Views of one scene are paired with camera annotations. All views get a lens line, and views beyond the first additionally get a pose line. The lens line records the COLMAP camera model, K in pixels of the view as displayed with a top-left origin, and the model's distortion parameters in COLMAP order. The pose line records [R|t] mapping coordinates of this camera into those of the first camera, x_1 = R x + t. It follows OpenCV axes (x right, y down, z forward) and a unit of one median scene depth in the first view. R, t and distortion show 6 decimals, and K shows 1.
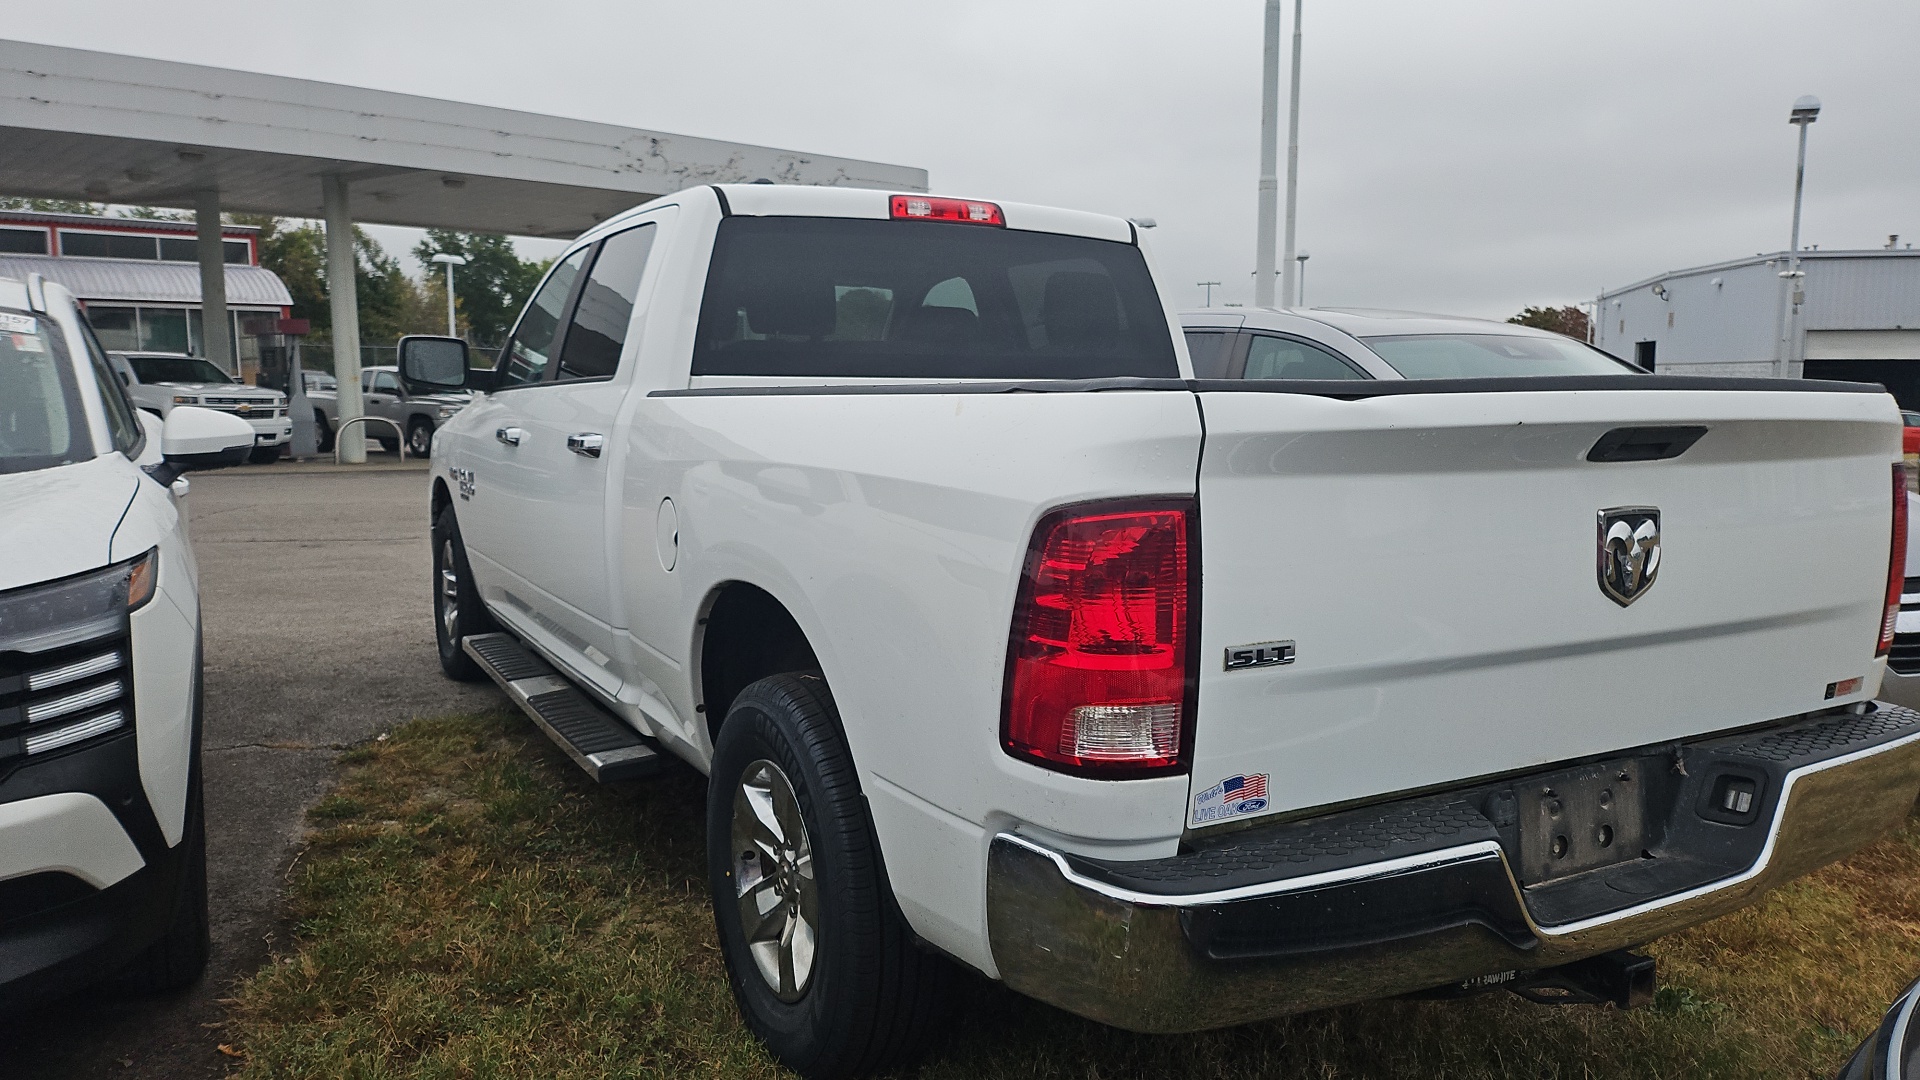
lens RADIAL K [[1363.2, 0, 995.3], [0, 1363.2, 528.0], [0, 0, 1]] dist [0.067764, -0.056942]
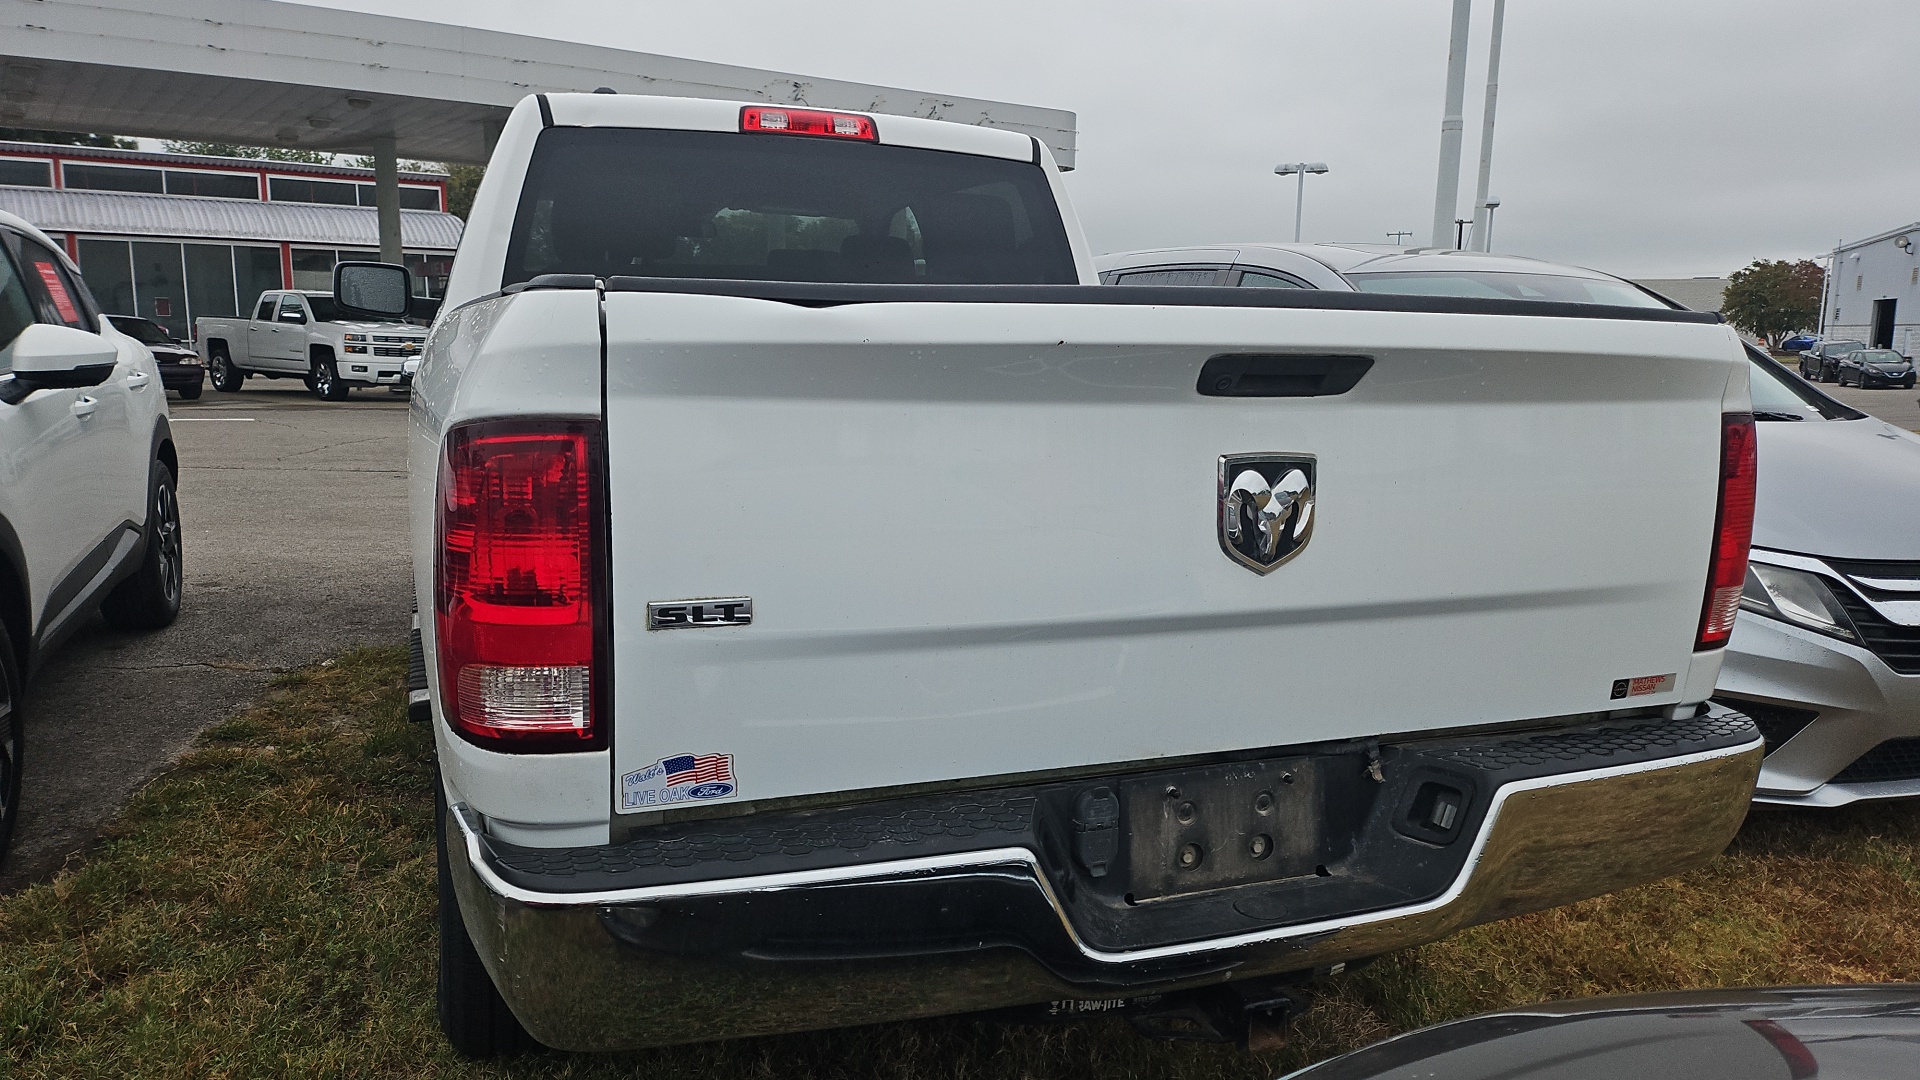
lens RADIAL K [[1363.2, 0, 983.0], [0, 1363.2, 546.1], [0, 0, 1]] dist [0.067764, -0.056942]
pose [[0.989821, 0.036548, -0.137547, 0.234832], [-0.030059, 0.998348, 0.048959, 0.003023], [0.139109, -0.044326, 0.989284, 0.098742]]
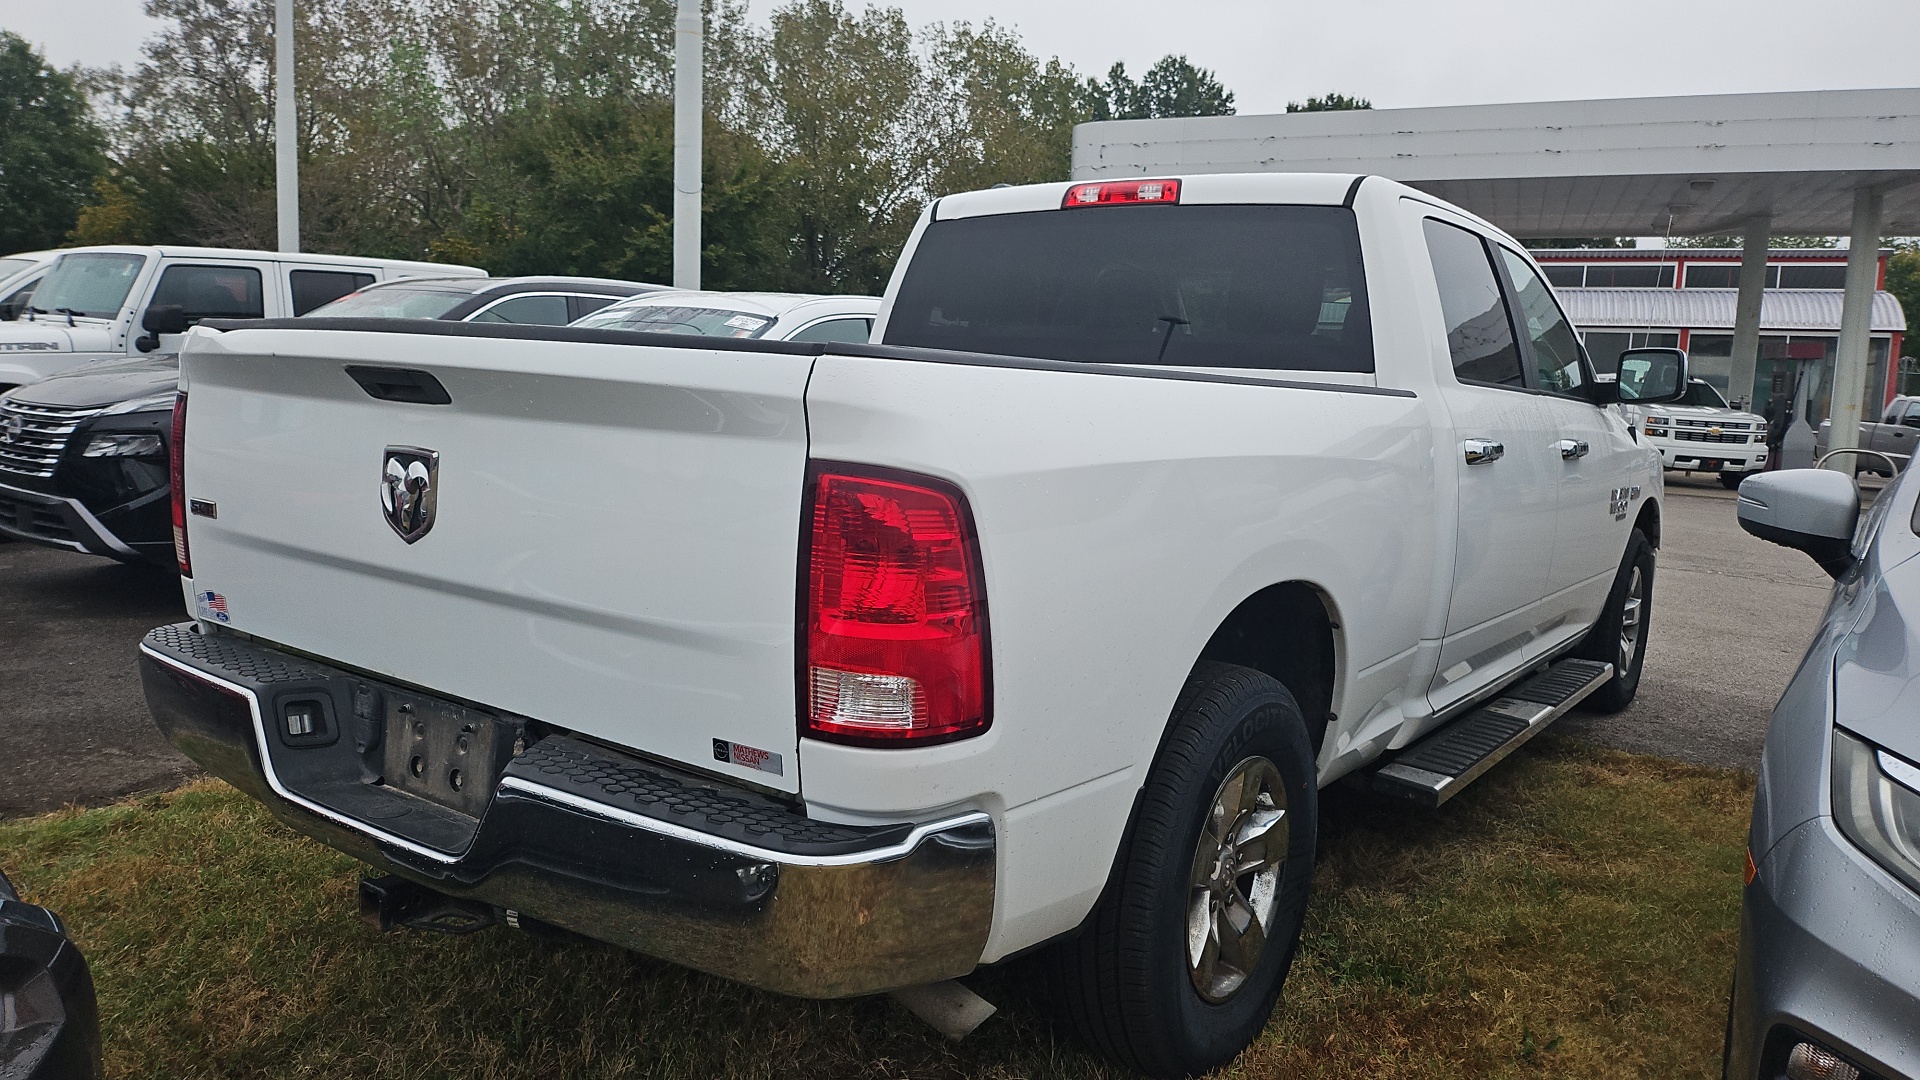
lens RADIAL K [[1363.2, 0, 949.4], [0, 1363.2, 524.3], [0, 0, 1]] dist [0.067764, -0.056942]
pose [[0.392501, 0.115347, -0.912490, 0.908884], [-0.139047, 0.988144, 0.065100, -0.047498], [0.909180, 0.101327, 0.403886, 0.554424]]
